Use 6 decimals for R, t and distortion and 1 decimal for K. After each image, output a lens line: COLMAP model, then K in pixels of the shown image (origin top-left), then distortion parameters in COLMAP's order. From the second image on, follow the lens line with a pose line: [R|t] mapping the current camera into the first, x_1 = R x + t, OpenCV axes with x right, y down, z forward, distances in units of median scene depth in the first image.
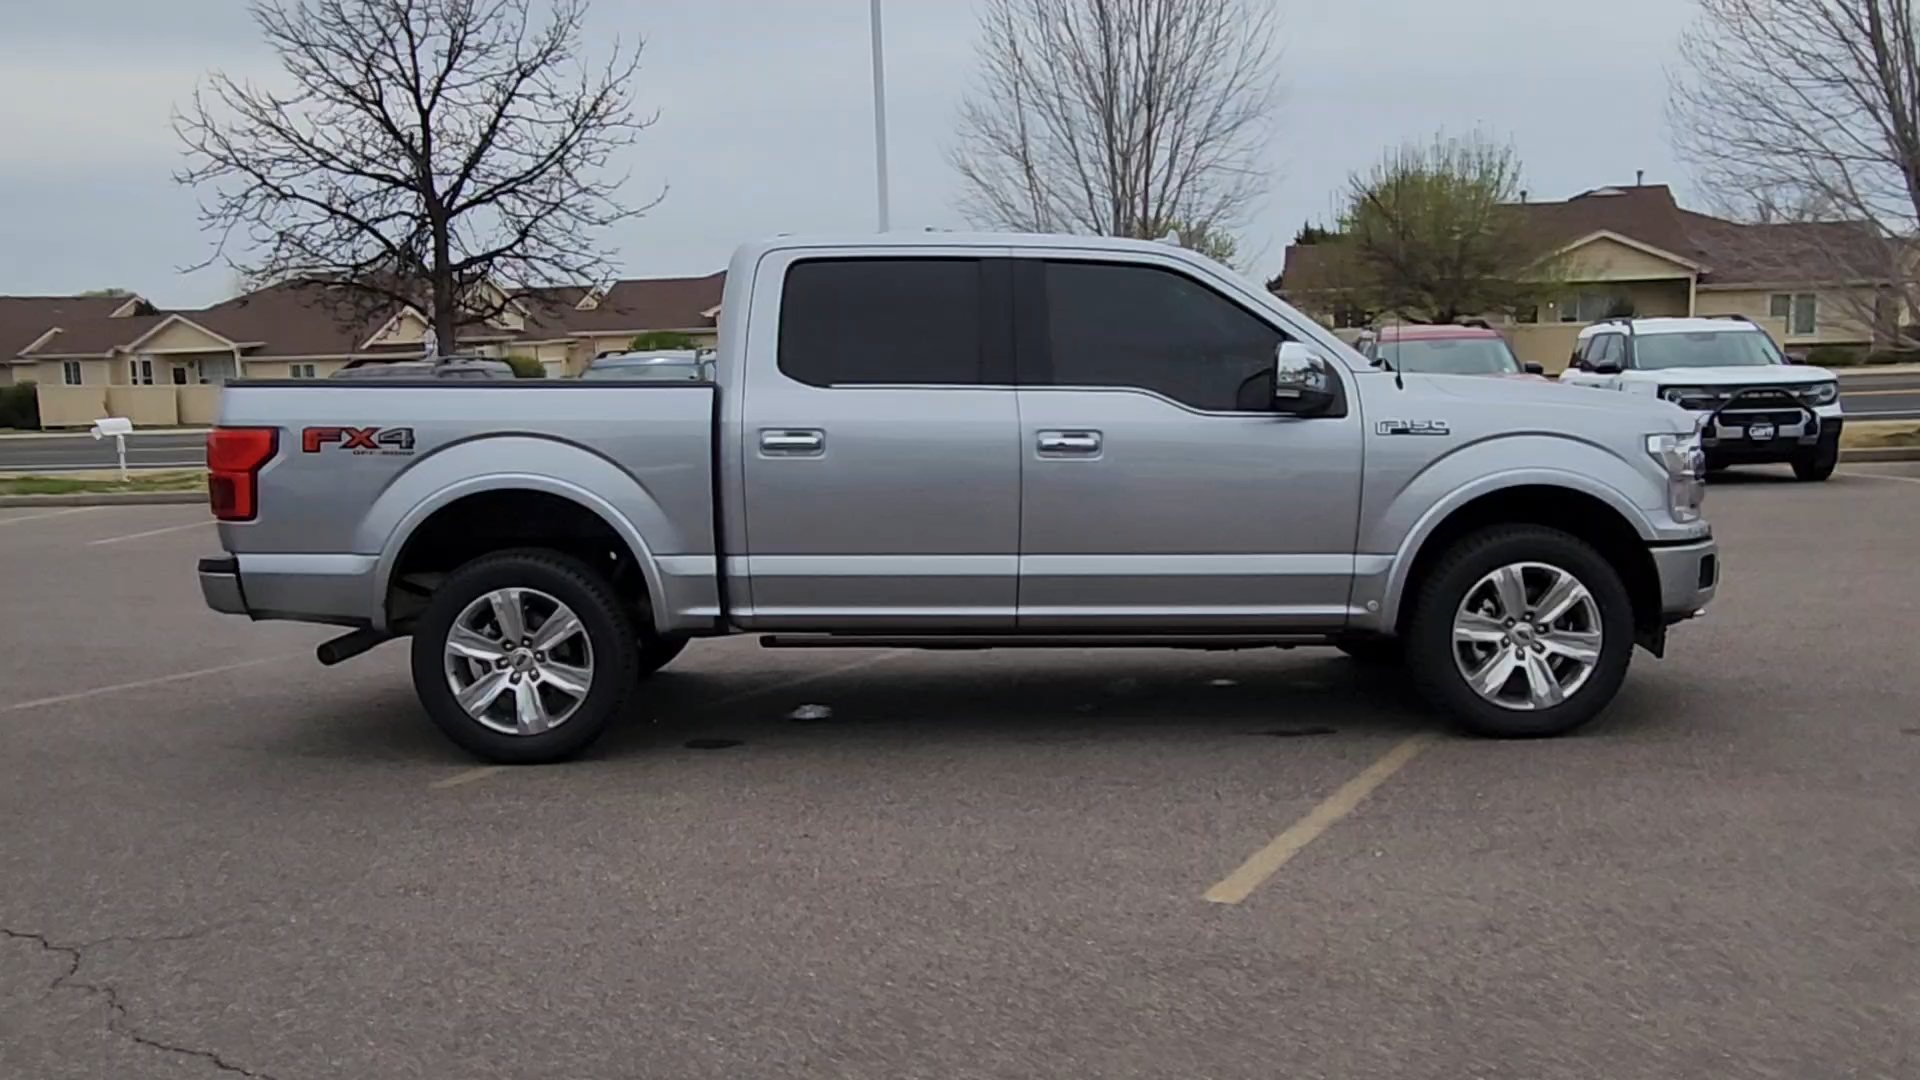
lens RADIAL K [[1641.3, 0, 939.6], [0, 1641.3, 547.3], [0, 0, 1]] dist [-0.004238, 0.027816]
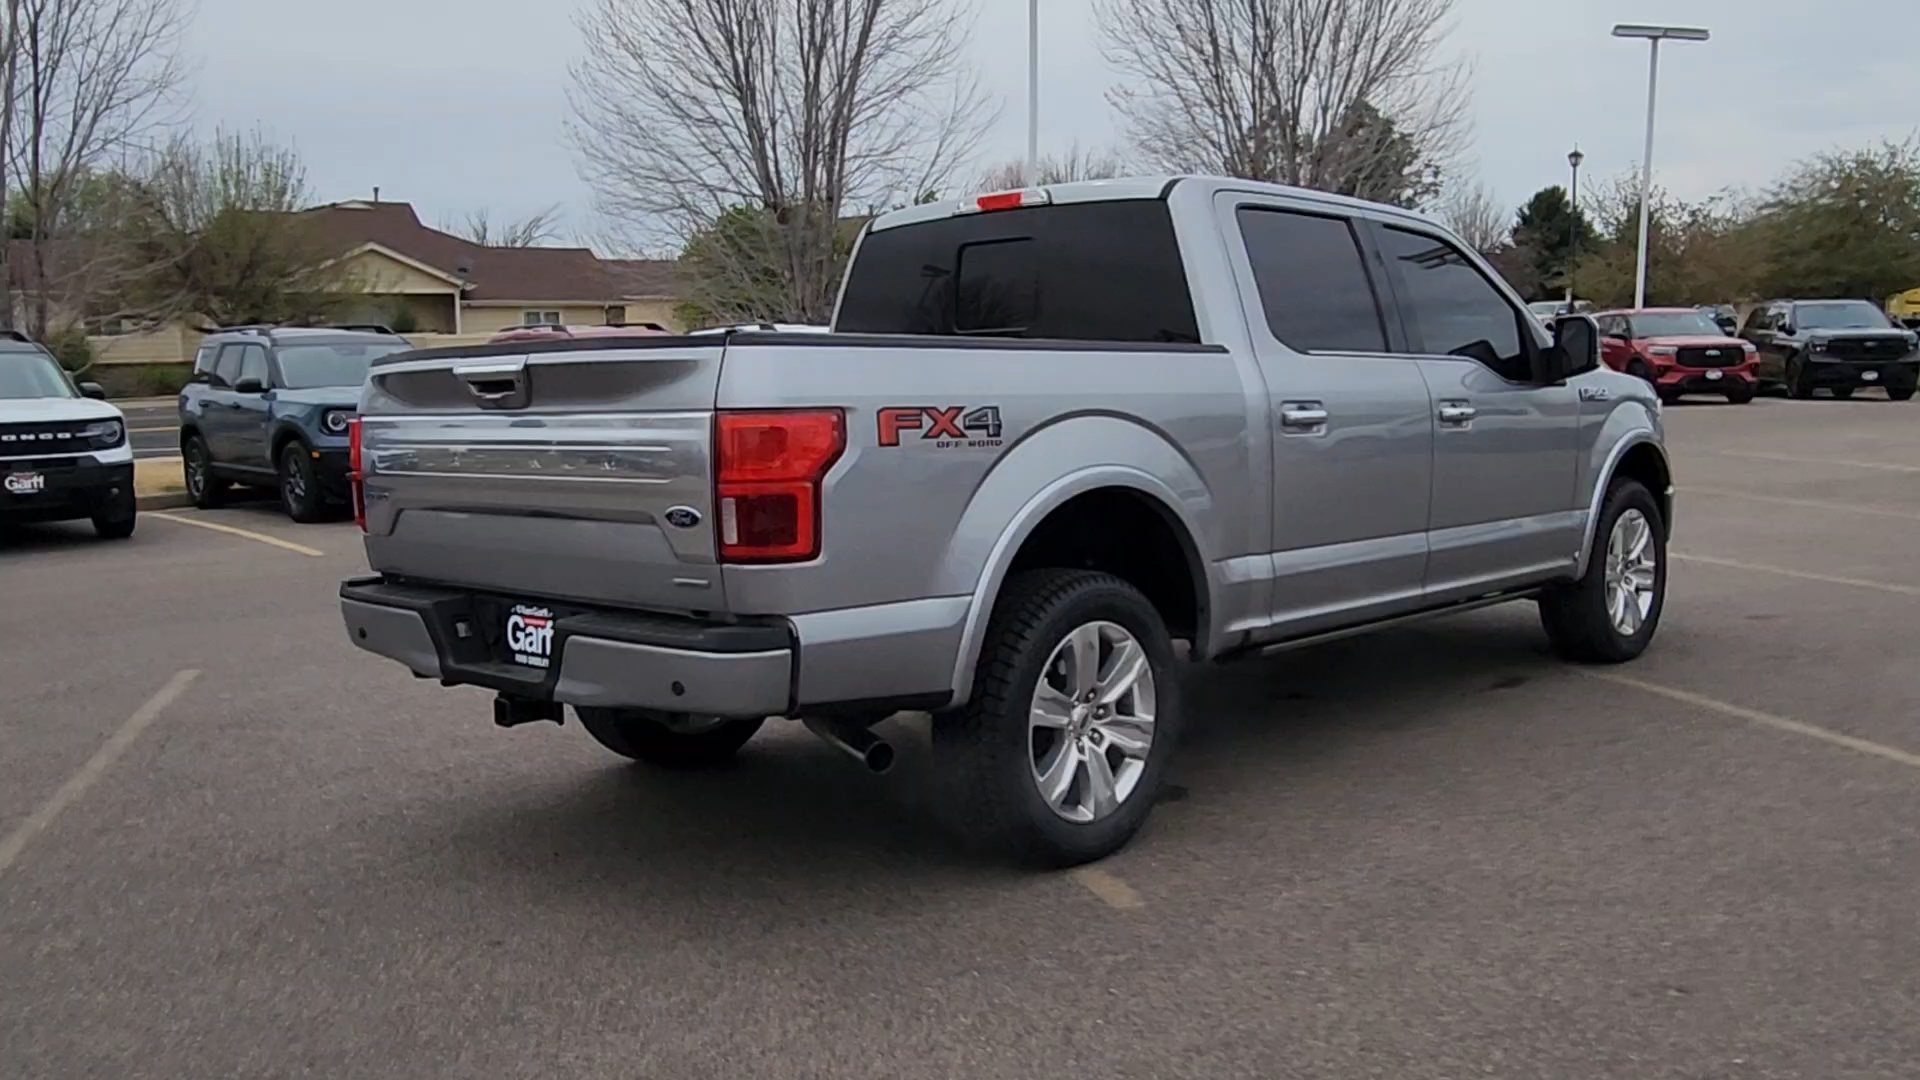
lens RADIAL K [[1641.3, 0, 939.6], [0, 1641.3, 547.3], [0, 0, 1]] dist [-0.004238, 0.027816]
pose [[0.696899, -0.074833, 0.713255, -0.821805], [0.082217, 0.996321, 0.024200, -0.031881], [-0.712441, 0.041777, 0.700487, 0.529617]]
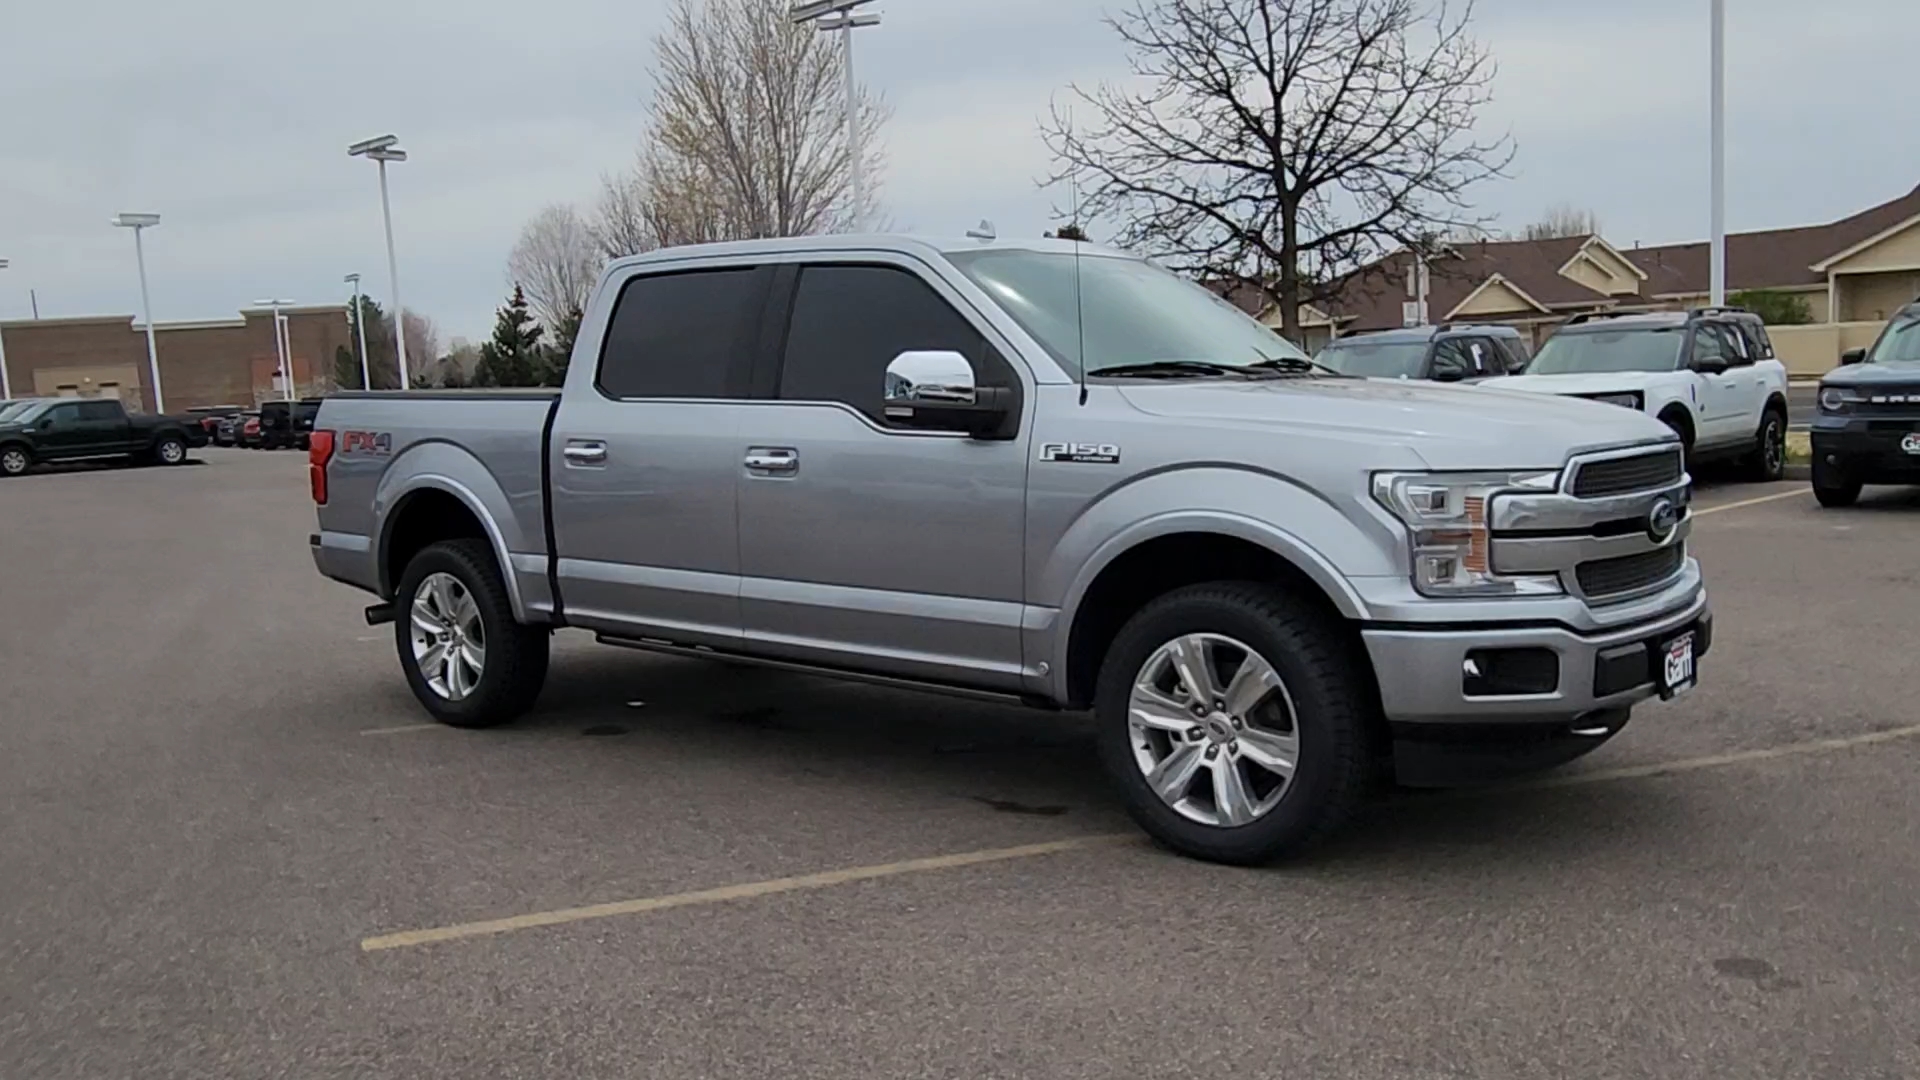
lens RADIAL K [[1641.3, 0, 939.6], [0, 1641.3, 547.3], [0, 0, 1]] dist [-0.004238, 0.027816]
pose [[0.767669, 0.060789, -0.637957, 0.743194], [-0.047639, 0.998150, 0.037786, -0.053350], [0.639074, 0.001384, 0.769144, 0.331184]]
